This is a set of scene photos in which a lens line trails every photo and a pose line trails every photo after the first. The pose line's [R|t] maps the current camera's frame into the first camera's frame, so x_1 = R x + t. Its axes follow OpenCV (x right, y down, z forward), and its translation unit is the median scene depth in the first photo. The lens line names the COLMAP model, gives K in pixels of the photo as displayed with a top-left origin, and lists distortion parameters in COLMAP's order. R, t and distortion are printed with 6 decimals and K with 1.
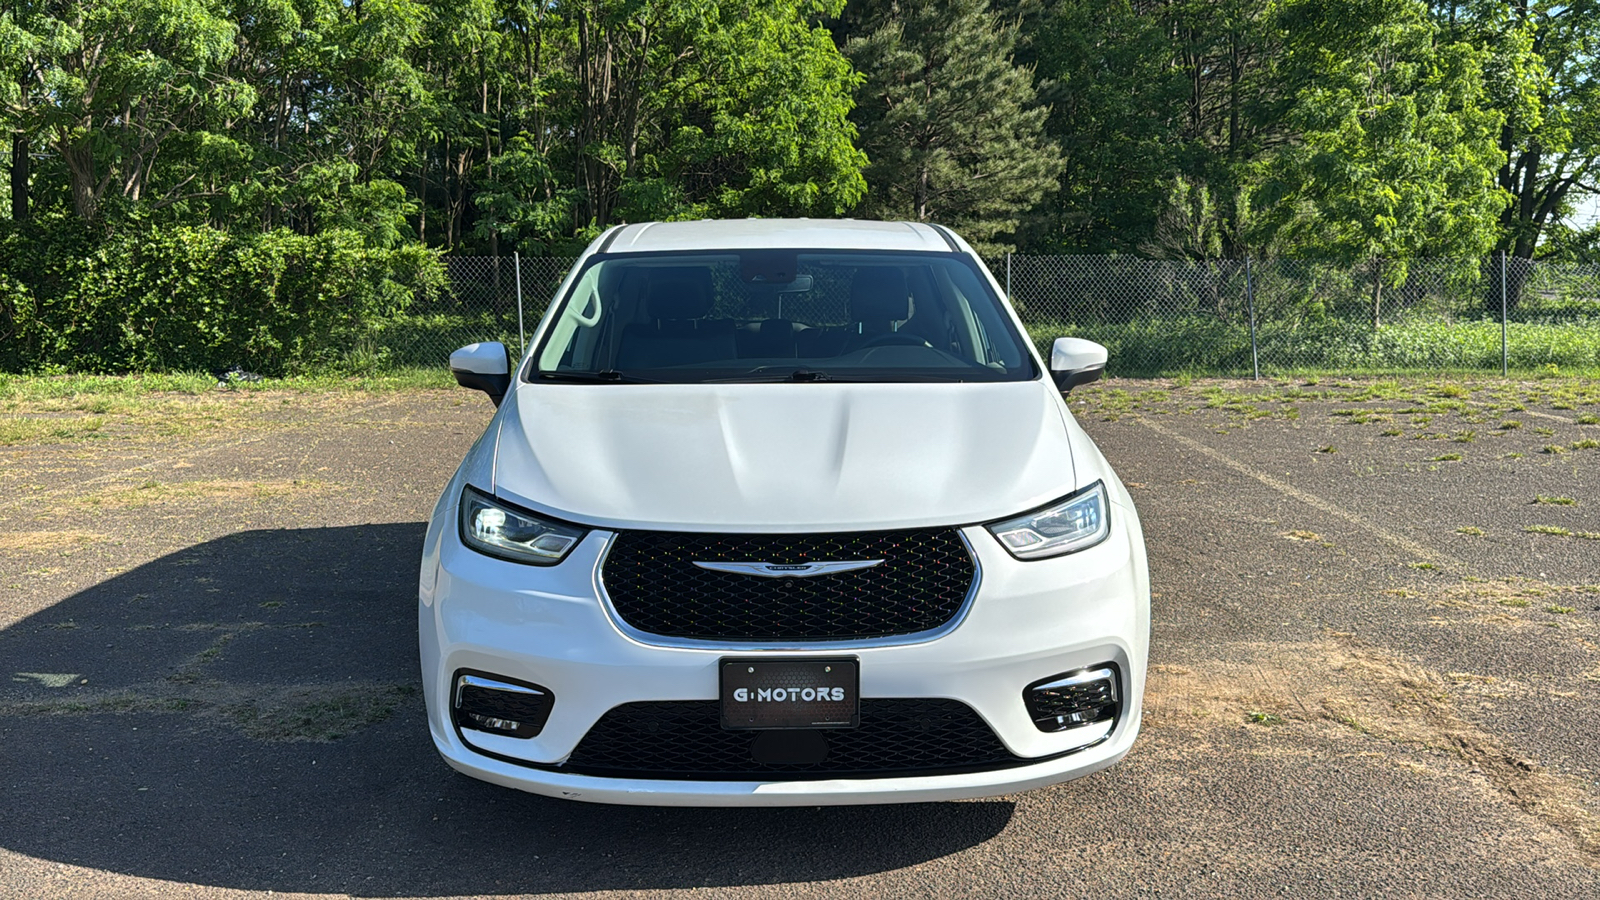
lens RADIAL K [[1383.5, 0, 799.6], [0, 1383.5, 474.7], [0, 0, 1]] dist [0.141892, -0.235108]
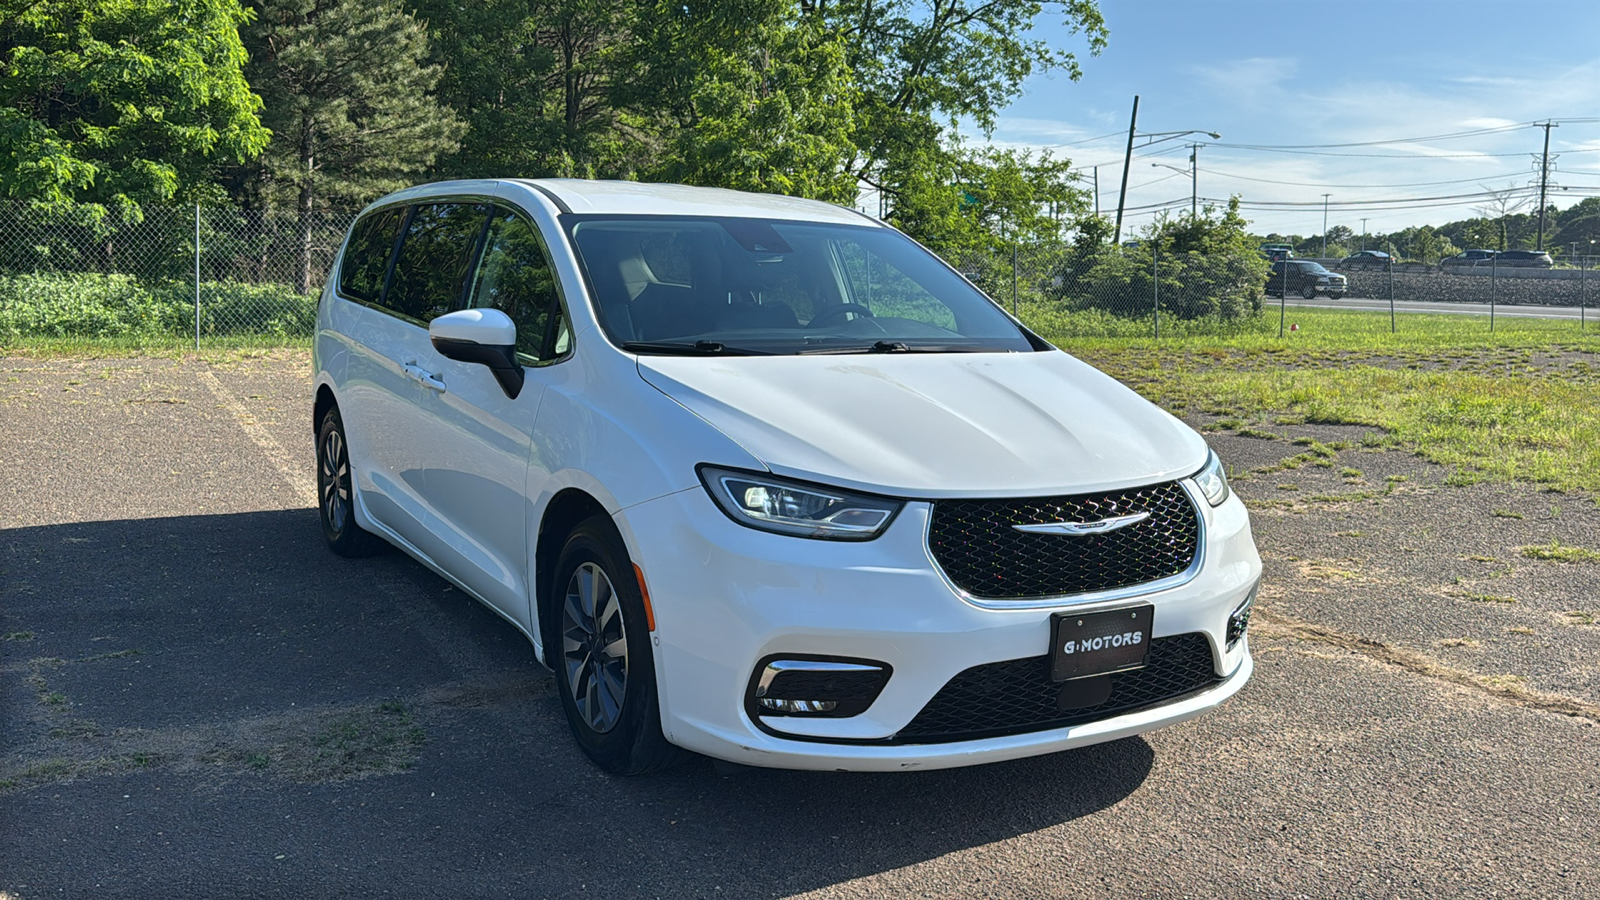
lens RADIAL K [[1383.5, 0, 799.6], [0, 1383.5, 474.7], [0, 0, 1]] dist [0.141892, -0.235108]
pose [[0.871674, -0.048582, 0.487672, -0.703940], [0.037241, 0.998764, 0.032931, -0.015480], [-0.488668, -0.010543, 0.872406, 0.165266]]
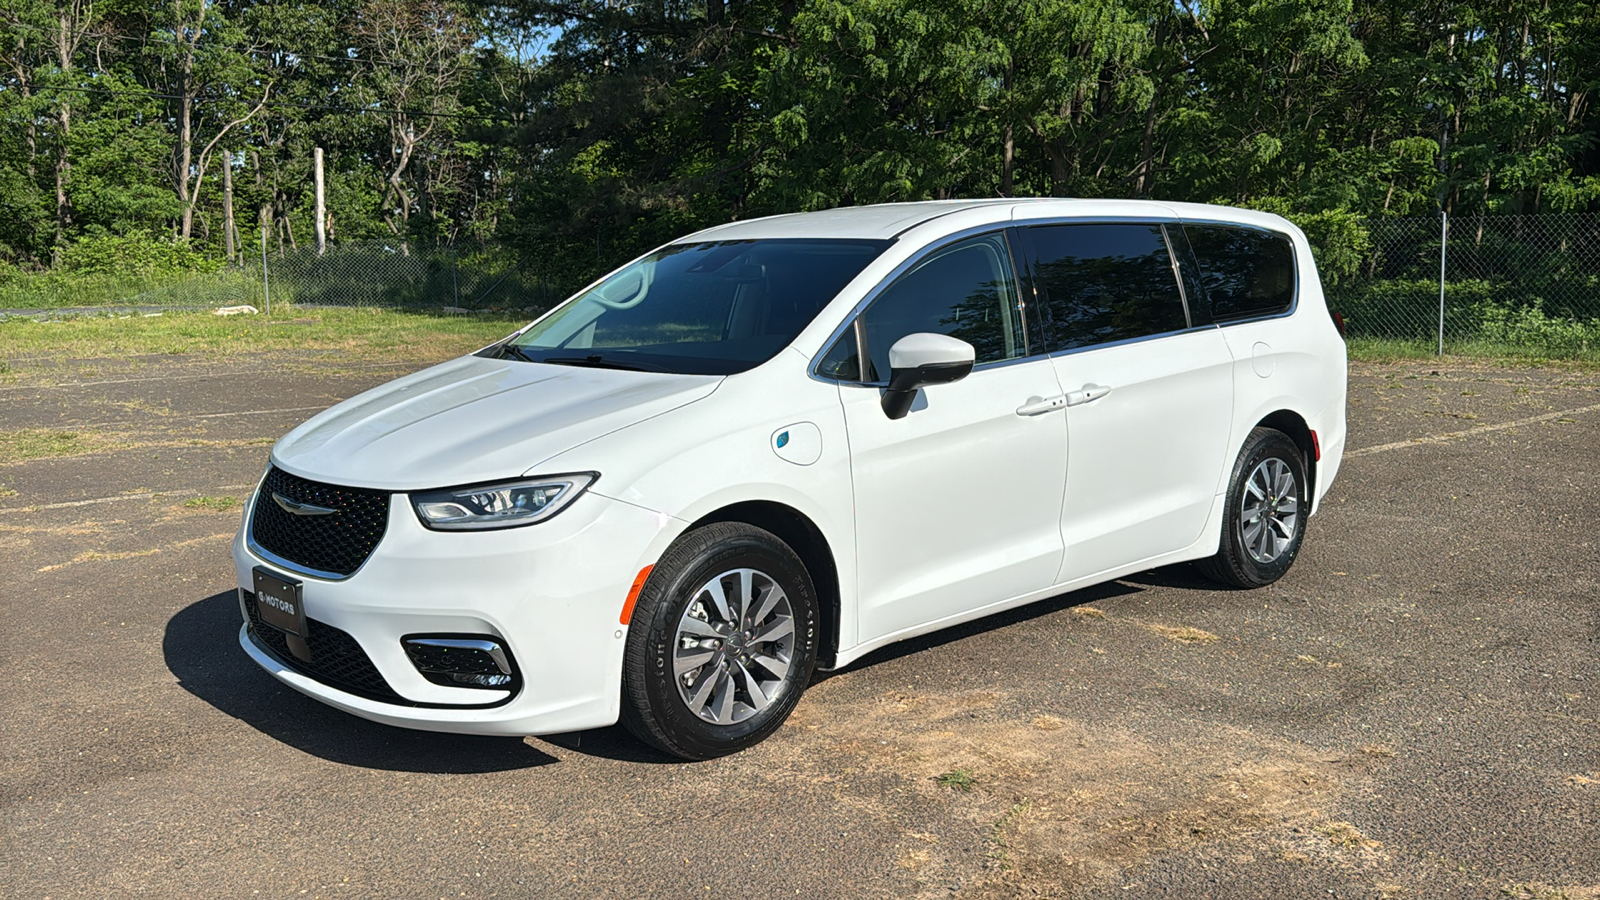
lens RADIAL K [[1383.5, 0, 799.6], [0, 1383.5, 474.7], [0, 0, 1]] dist [0.141892, -0.235108]
pose [[0.659947, 0.112946, -0.742774, 1.217890], [-0.091948, 0.993346, 0.069353, -0.090671], [0.745664, 0.022527, 0.665941, 0.470408]]
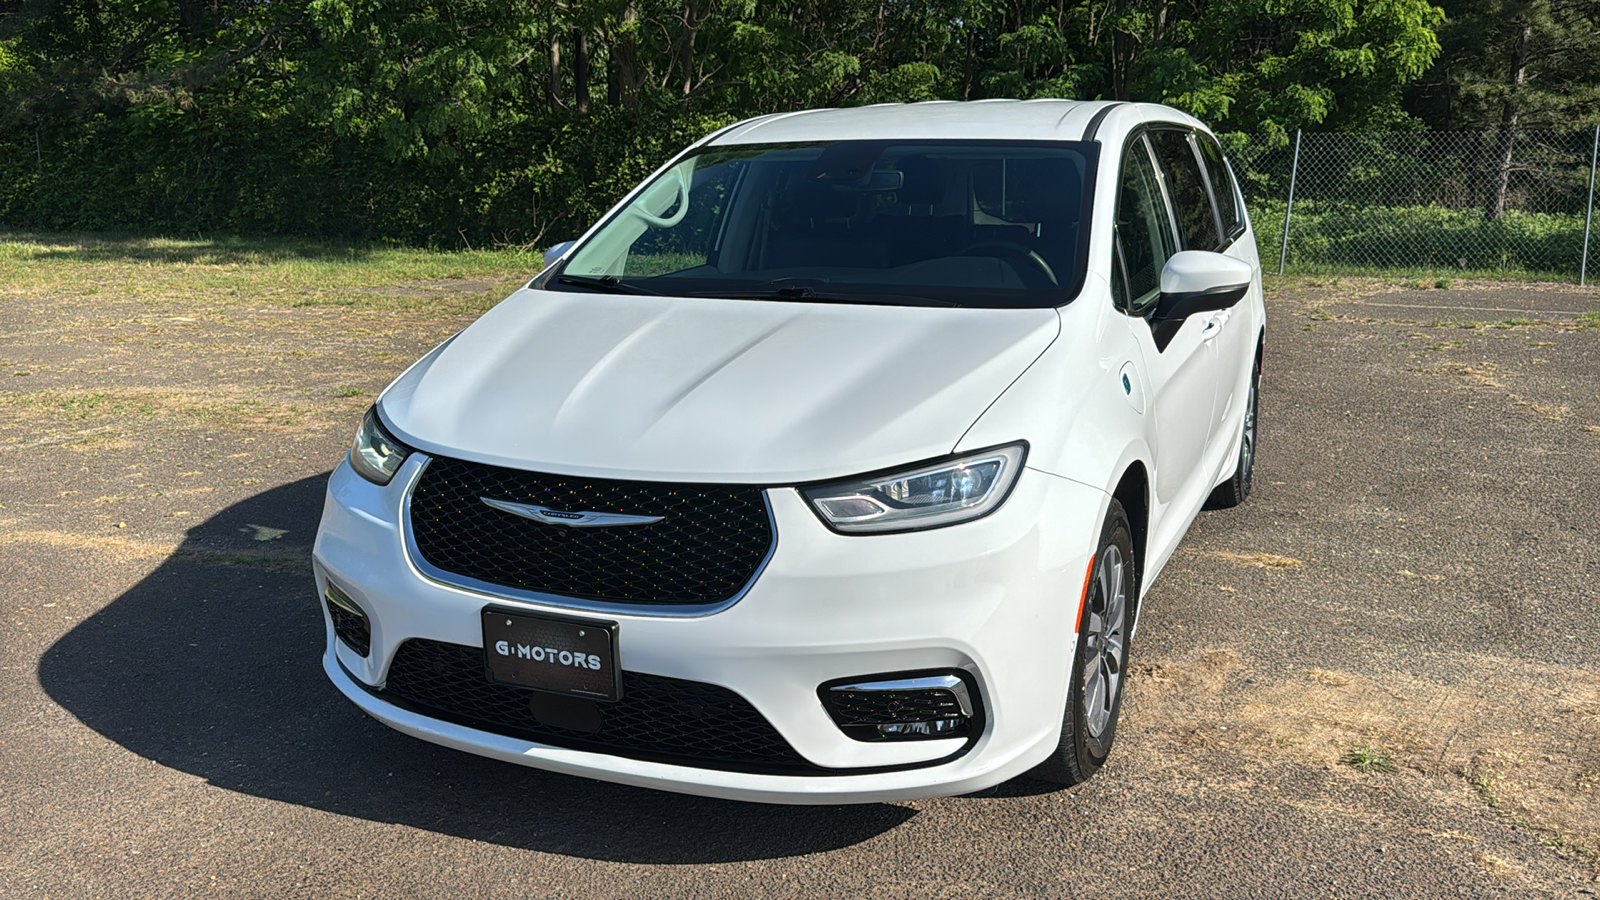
lens RADIAL K [[1383.5, 0, 799.6], [0, 1383.5, 474.7], [0, 0, 1]] dist [0.141892, -0.235108]
pose [[0.906882, 0.094157, -0.410730, 0.479398], [-0.059521, 0.993566, 0.096349, -0.052033], [0.417160, -0.062930, 0.906652, 0.246502]]
